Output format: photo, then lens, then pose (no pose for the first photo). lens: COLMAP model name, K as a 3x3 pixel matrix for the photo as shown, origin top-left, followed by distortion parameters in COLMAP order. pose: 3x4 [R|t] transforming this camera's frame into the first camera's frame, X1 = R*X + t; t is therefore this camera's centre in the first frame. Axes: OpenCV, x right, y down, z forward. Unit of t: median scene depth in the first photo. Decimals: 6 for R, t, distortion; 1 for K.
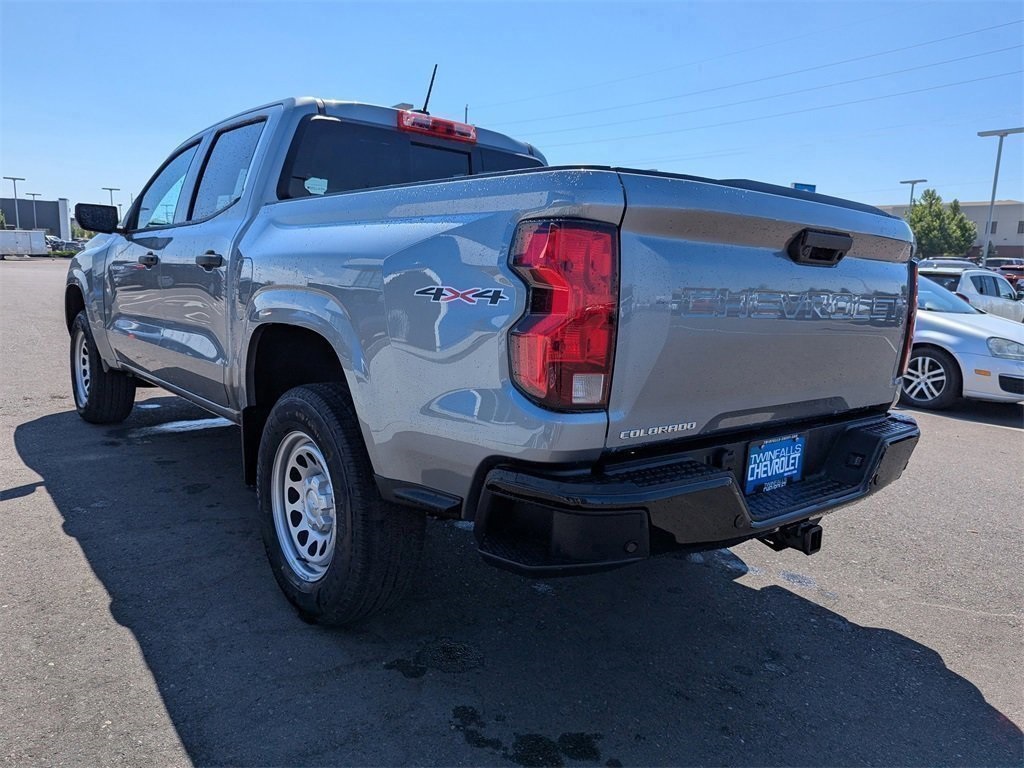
lens RADIAL K [[726.1, 0, 518.3], [0, 726.1, 362.5], [0, 0, 1]] dist [0.049084, -0.038817]
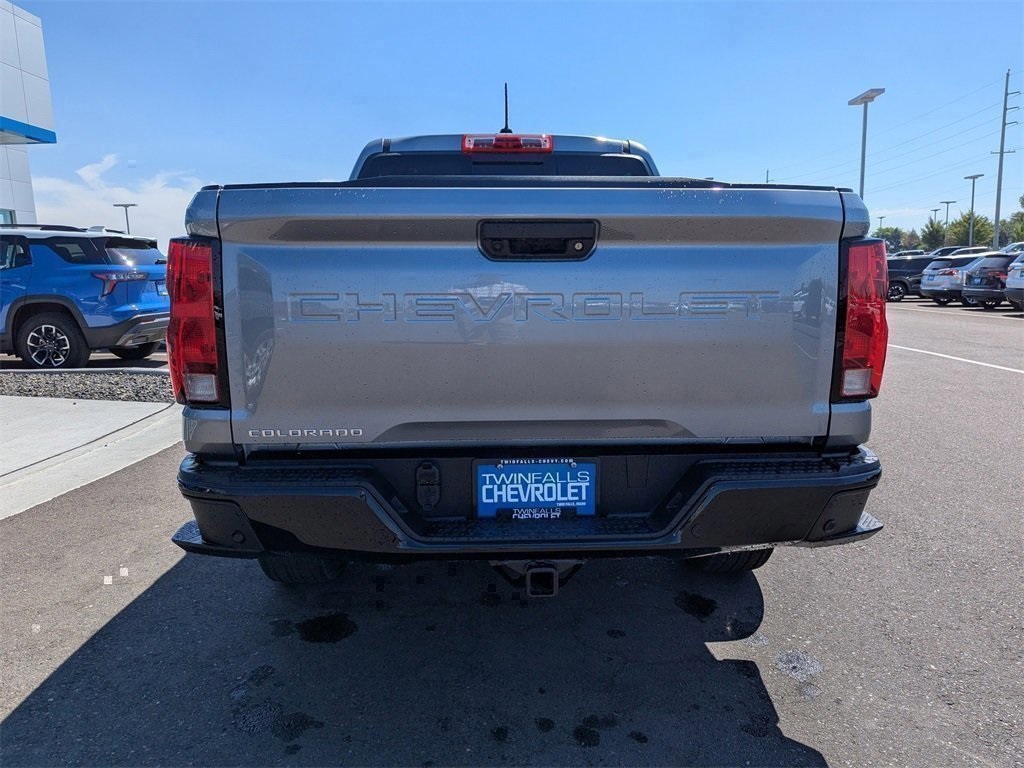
lens RADIAL K [[719.0, 0, 481.5], [0, 719.0, 362.8], [0, 0, 1]] dist [0.033196, -0.013128]
pose [[0.795013, 0.017829, -0.606330, 0.830029], [-0.026898, 0.999621, -0.005875, -0.004752], [0.605996, 0.020980, 0.795191, 0.282807]]
